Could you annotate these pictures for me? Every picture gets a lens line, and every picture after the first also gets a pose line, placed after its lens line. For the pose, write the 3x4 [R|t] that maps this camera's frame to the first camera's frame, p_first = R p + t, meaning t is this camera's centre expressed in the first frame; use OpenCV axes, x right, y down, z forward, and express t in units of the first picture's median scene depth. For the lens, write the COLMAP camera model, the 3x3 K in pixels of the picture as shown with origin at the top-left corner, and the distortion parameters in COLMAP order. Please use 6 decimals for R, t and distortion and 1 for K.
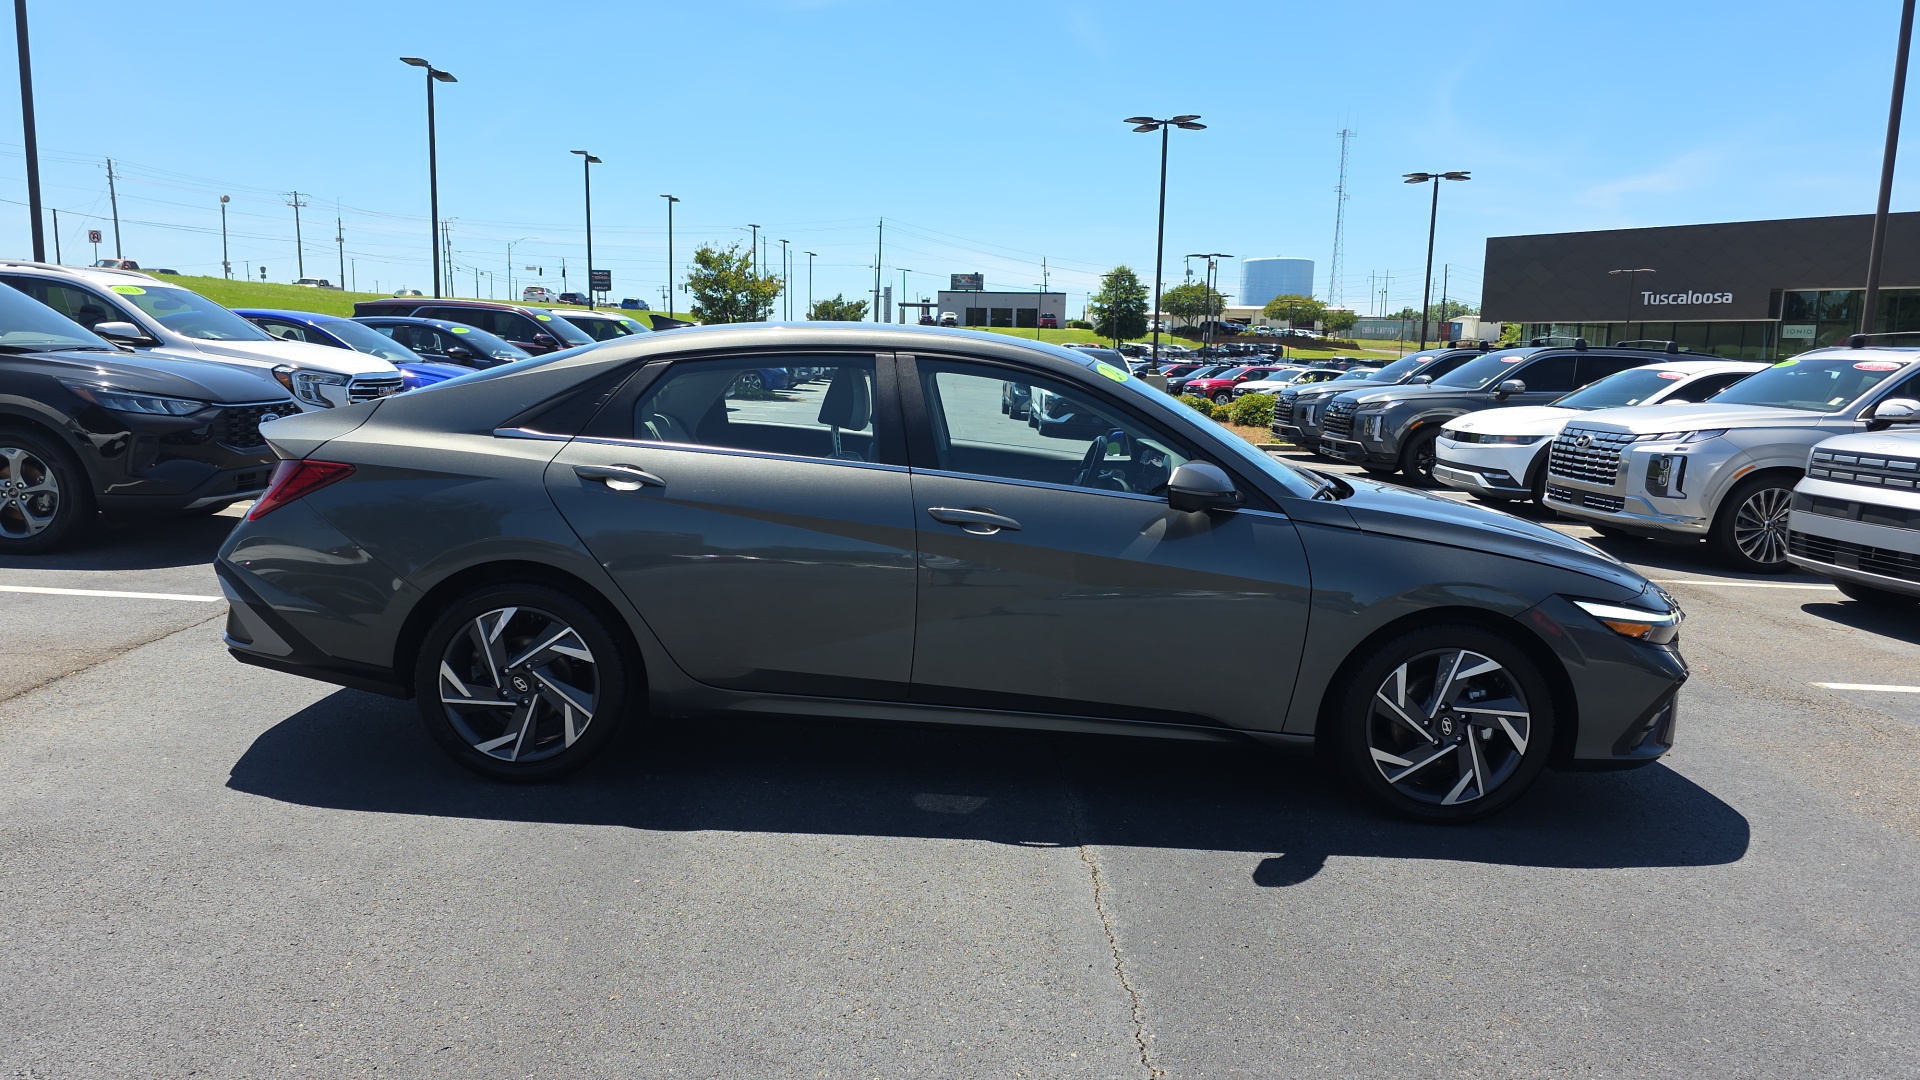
lens RADIAL K [[1314.0, 0, 937.9], [0, 1314.0, 546.5], [0, 0, 1]] dist [0.059355, -0.074294]
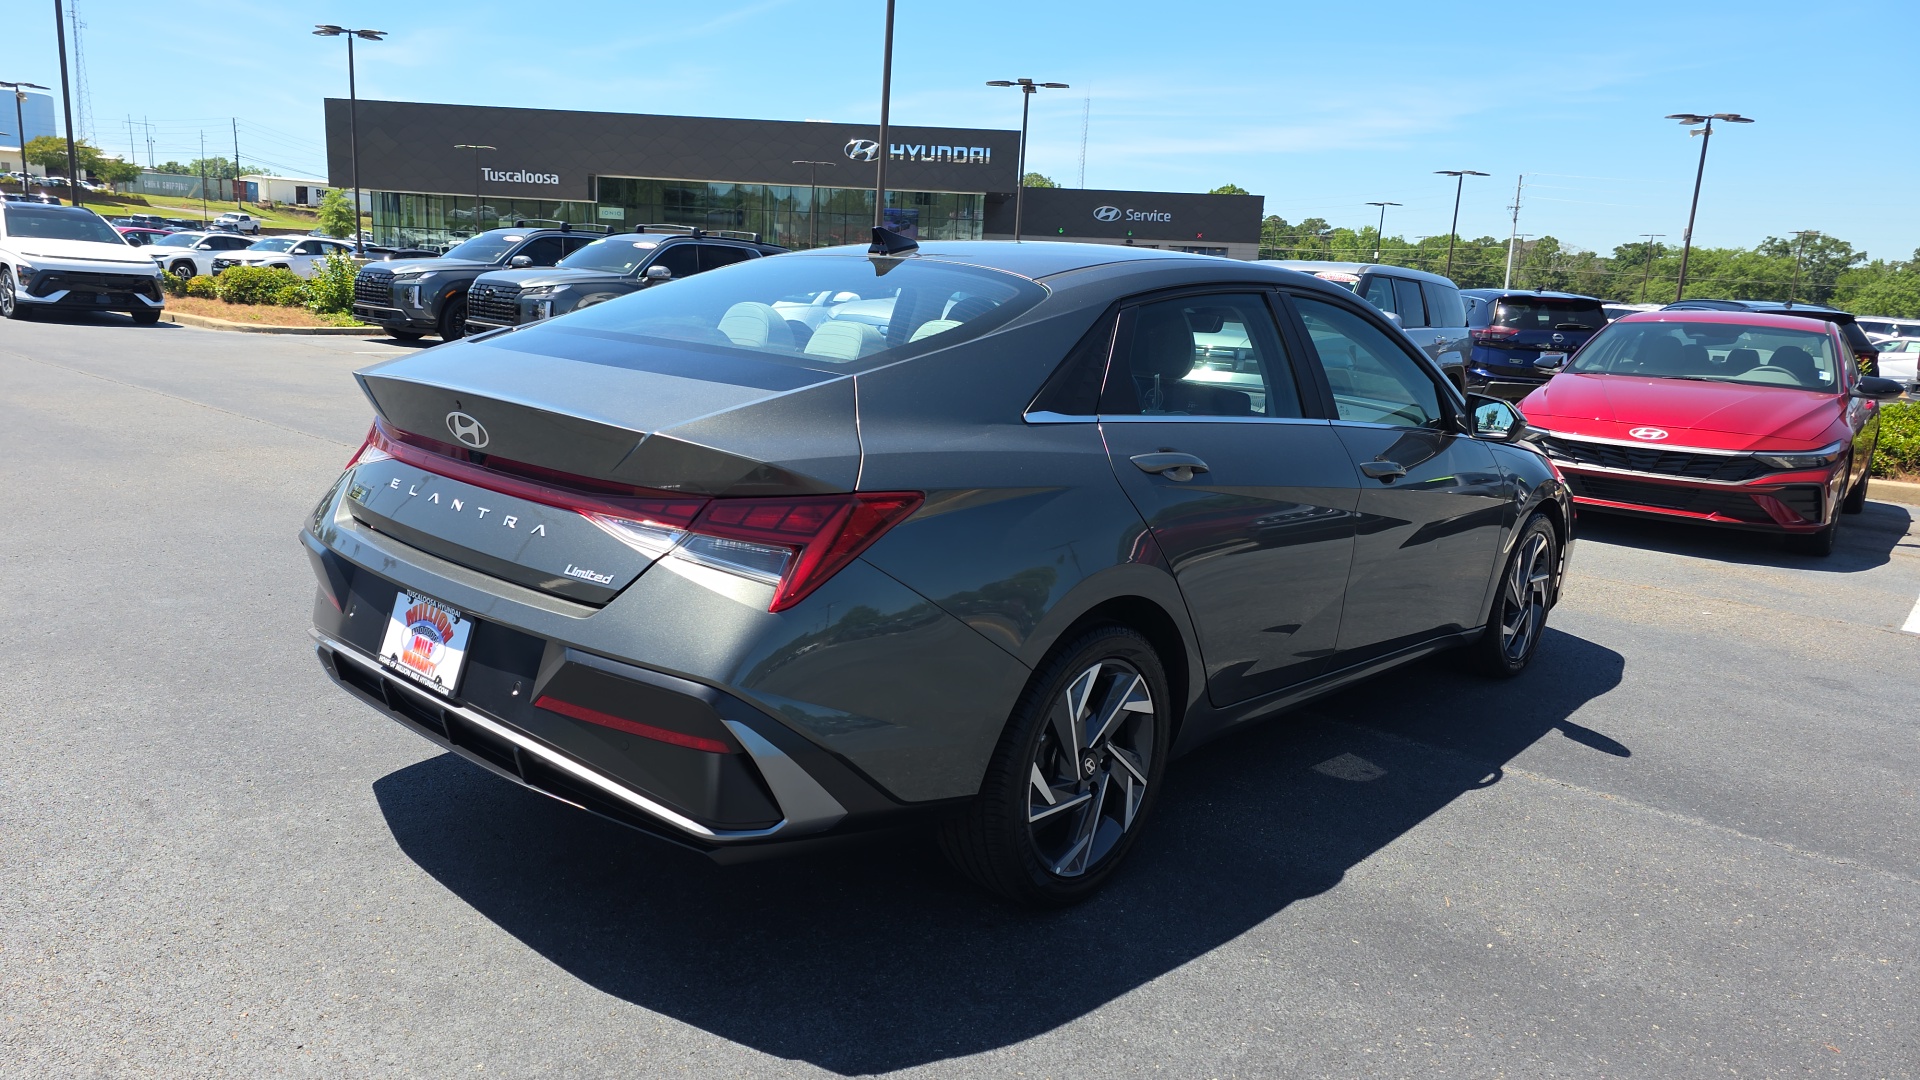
lens RADIAL K [[1294.5, 0, 950.2], [0, 1294.5, 533.6], [0, 0, 1]] dist [0.047272, -0.052938]
pose [[0.660843, -0.138686, 0.737600, -0.197170], [0.070496, 0.989904, 0.122965, -0.025625], [-0.747206, -0.029262, 0.663948, 0.134712]]
